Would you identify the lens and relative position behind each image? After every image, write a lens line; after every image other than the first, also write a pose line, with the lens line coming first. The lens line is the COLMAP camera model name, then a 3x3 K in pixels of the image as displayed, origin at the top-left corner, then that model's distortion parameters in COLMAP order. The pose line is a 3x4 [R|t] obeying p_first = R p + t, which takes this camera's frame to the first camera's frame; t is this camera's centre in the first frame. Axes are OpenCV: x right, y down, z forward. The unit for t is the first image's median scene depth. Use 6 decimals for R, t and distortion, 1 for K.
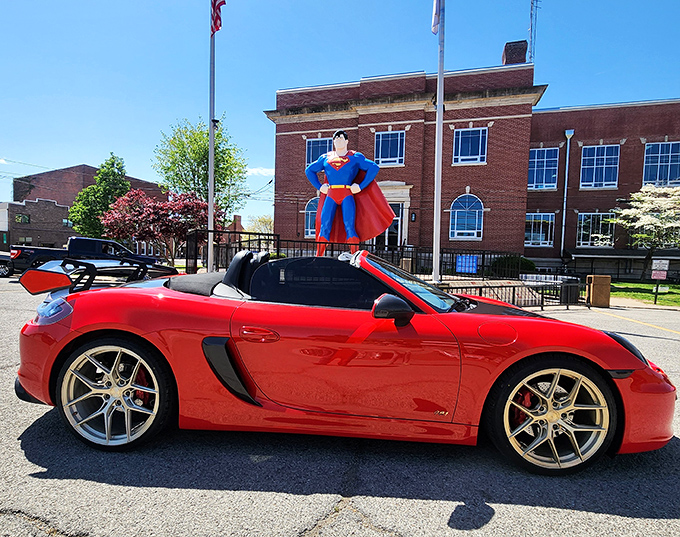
lens RADIAL K [[387.1, 0, 340.0], [0, 387.1, 268.5], [0, 0, 1]] dist [0.051164, 0.000187]
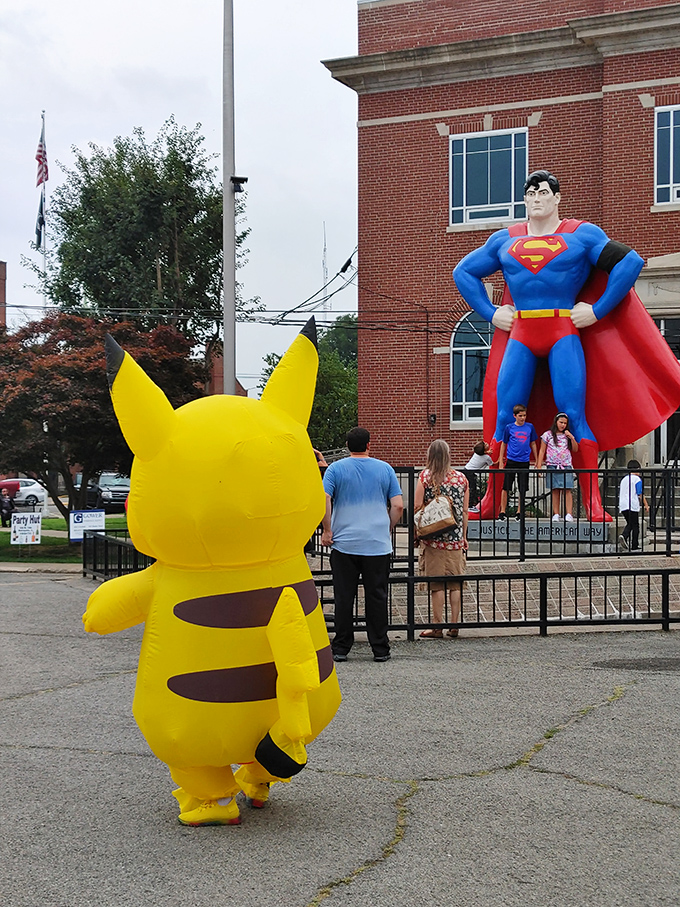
lens RADIAL K [[1438.0, 0, 339.4], [0, 1438.0, 474.0], [0, 0, 1]] dist [0.002527, -0.029637]
pose [[0.986114, -0.029796, -0.163377, 0.015894], [0.024725, 0.999150, -0.032981, -0.002408], [0.164221, 0.028484, 0.986012, -0.250468]]
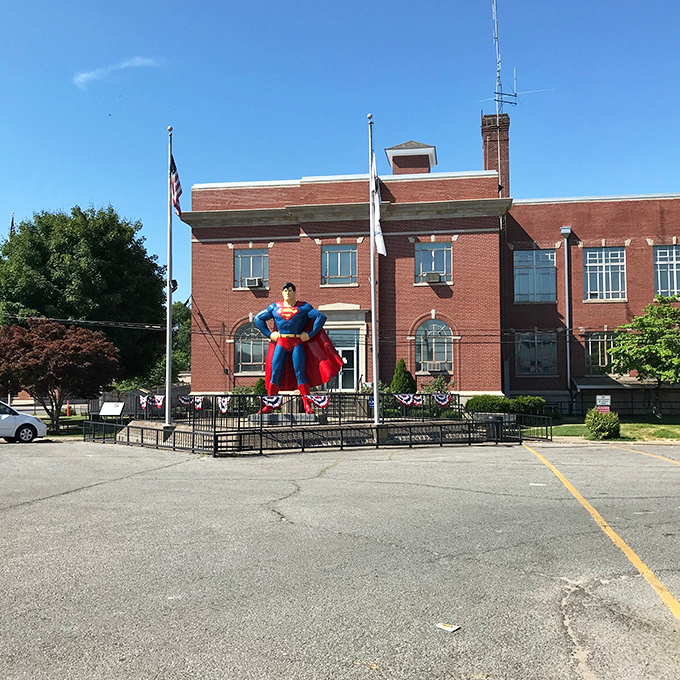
lens RADIAL K [[759.2, 0, 363.0], [0, 759.2, 339.7], [0, 0, 1]] dist [0.063069, 0.000470]
pose [[0.990243, -0.023431, 0.137365, -0.046432], [0.036384, 0.995042, -0.092559, -0.001217], [-0.134515, 0.096654, 0.986187, -0.563661]]
